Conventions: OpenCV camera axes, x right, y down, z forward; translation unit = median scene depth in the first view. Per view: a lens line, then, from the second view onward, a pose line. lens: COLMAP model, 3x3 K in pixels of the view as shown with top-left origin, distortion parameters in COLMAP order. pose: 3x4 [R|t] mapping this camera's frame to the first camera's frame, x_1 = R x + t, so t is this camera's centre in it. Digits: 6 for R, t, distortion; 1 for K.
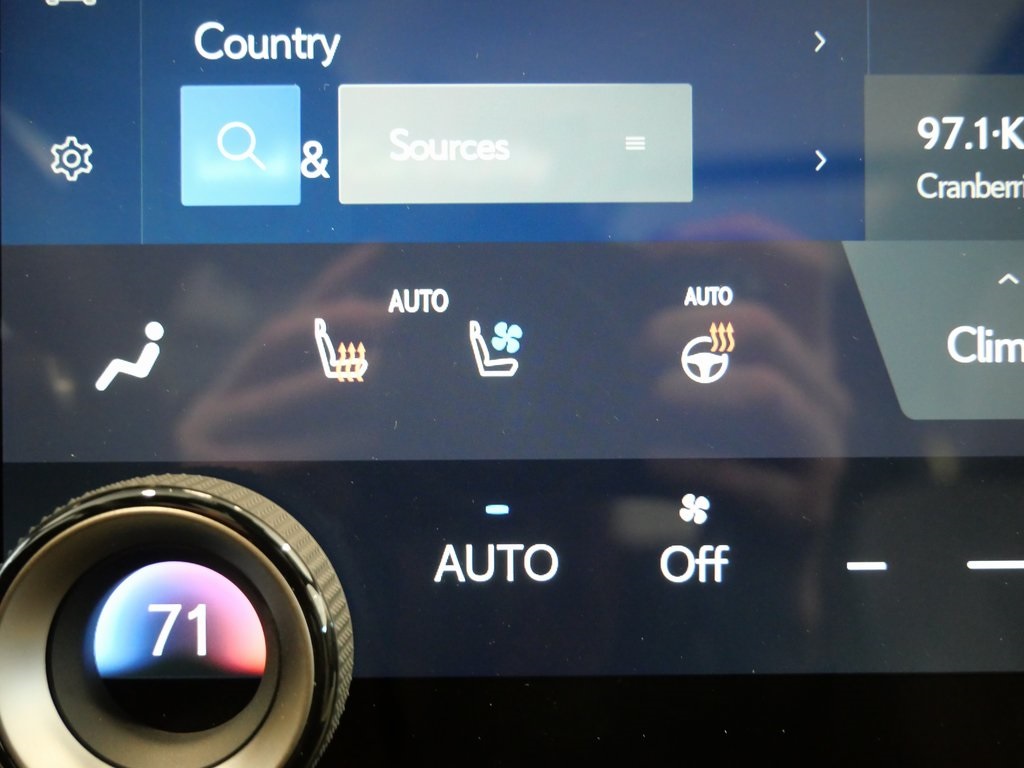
lens RADIAL K [[948.7, 0, 512.0], [0, 948.7, 384.0], [0, 0, 1]] dist [-0.013801, 0.009780]
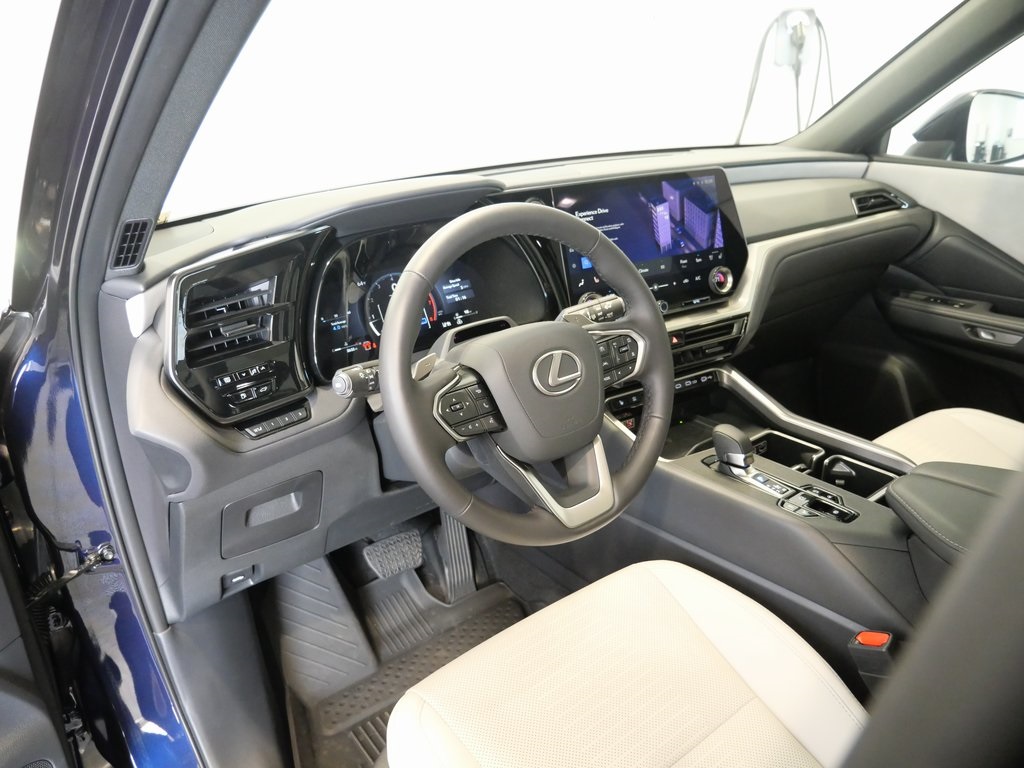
lens RADIAL K [[739.1, 0, 512.0], [0, 739.1, 384.0], [0, 0, 1]] dist [-0.033432, 0.004792]
pose [[0.864911, -0.215263, 0.453420, -5.262244], [0.167025, 0.975316, 0.144432, -0.258101], [-0.473319, -0.049188, 0.879517, -6.252472]]
